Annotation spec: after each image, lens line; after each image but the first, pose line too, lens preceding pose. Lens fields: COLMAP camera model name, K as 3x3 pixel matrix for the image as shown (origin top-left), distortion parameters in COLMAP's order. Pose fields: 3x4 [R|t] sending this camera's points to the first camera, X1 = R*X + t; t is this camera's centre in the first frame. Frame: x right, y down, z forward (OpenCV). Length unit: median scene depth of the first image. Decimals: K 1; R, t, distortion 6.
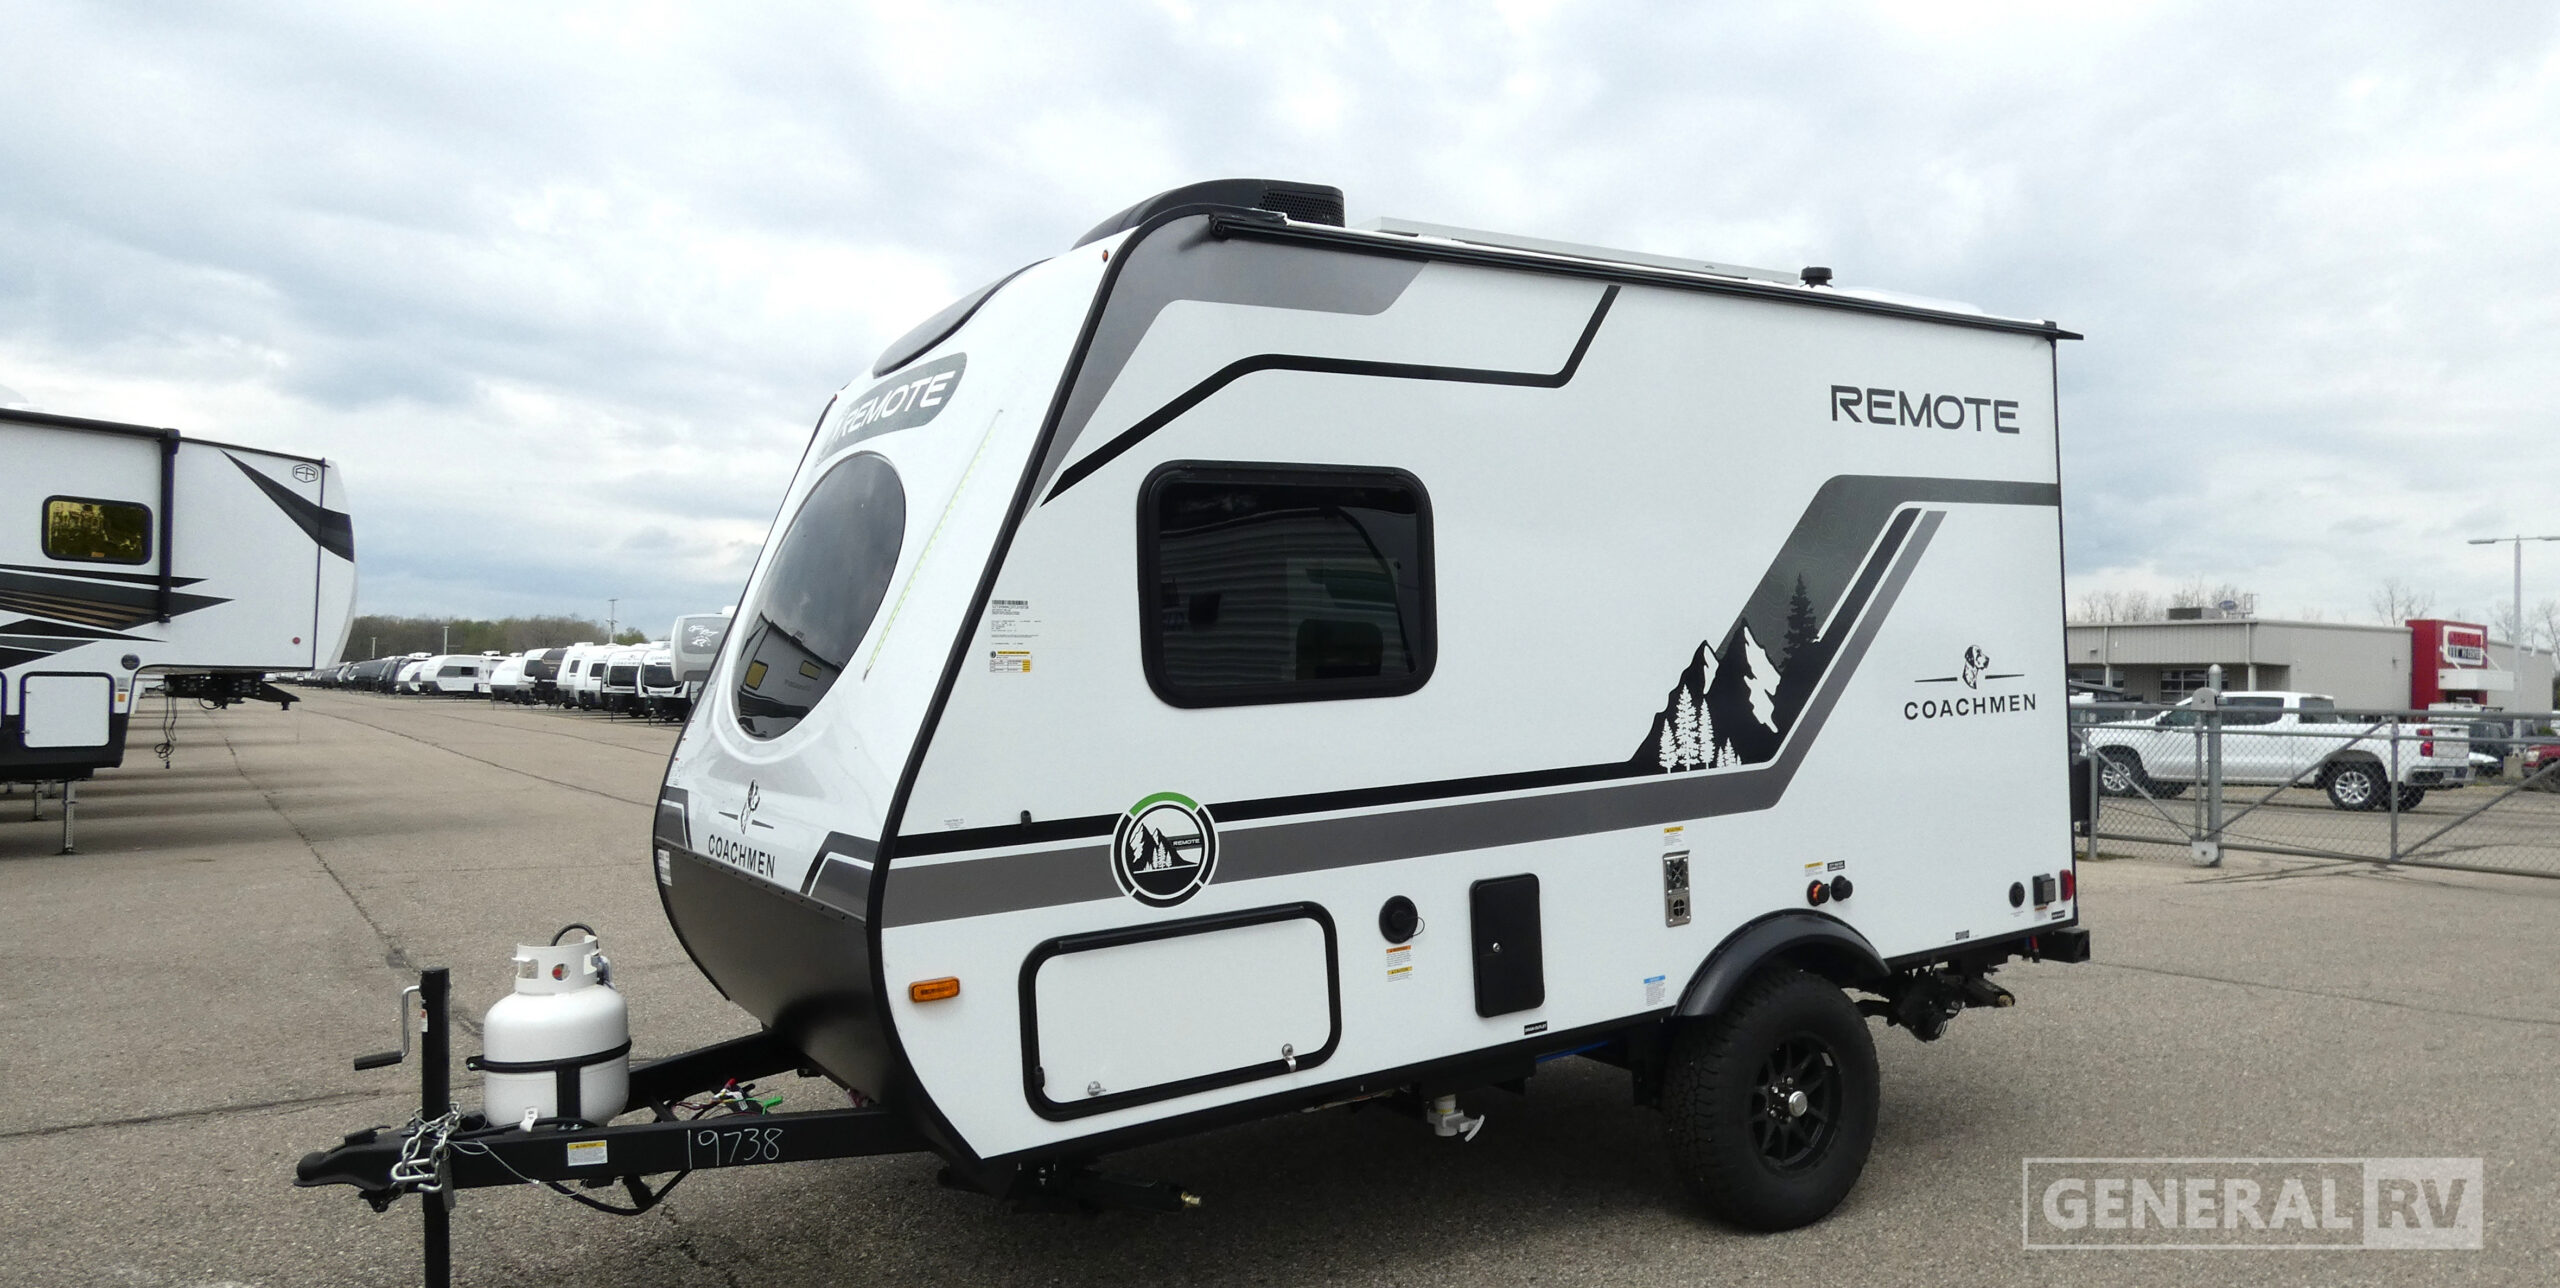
lens RADIAL K [[1777.4, 0, 1116.6], [0, 1777.4, 647.7], [0, 0, 1]] dist [-0.010161, -0.002143]
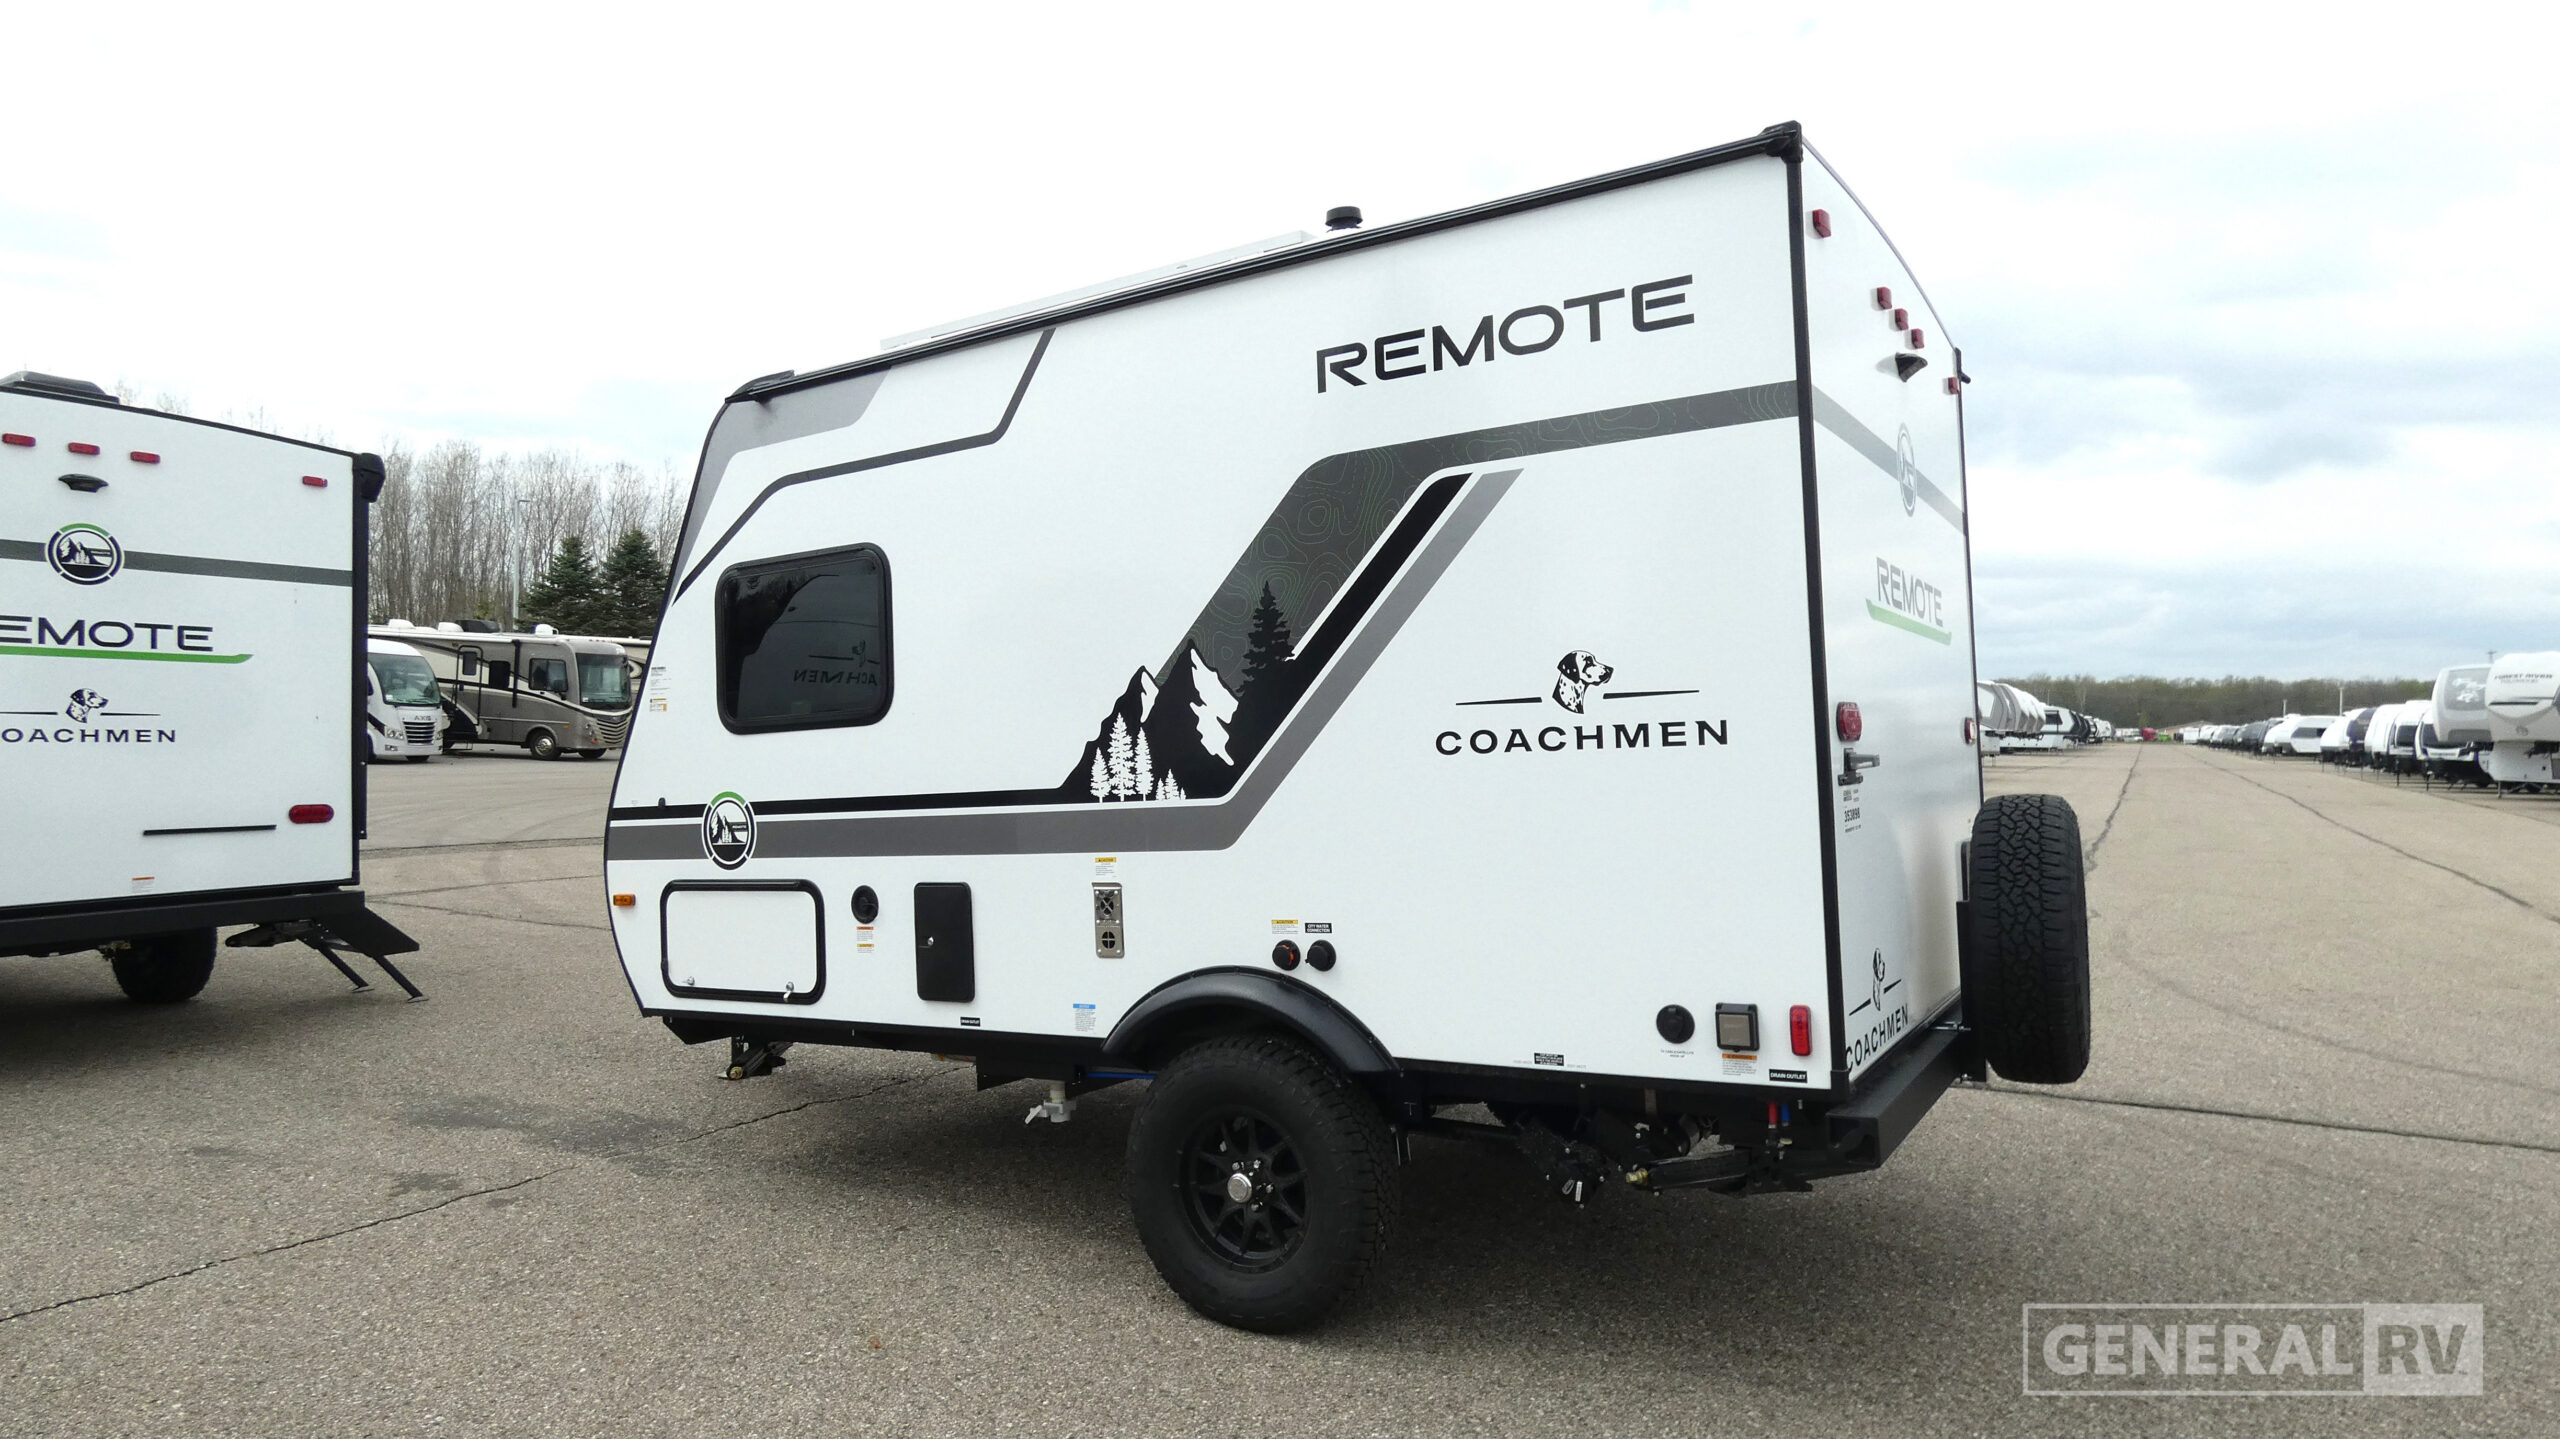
lens RADIAL K [[1539.4, 0, 1278.8], [0, 1539.4, 730.4], [0, 0, 1]] dist [-0.007453, -0.003477]
pose [[0.411978, -0.009142, -0.911148, 1.016854], [0.015727, 0.999872, -0.002921, 0.030895], [0.911058, -0.013126, 0.412069, 0.660117]]
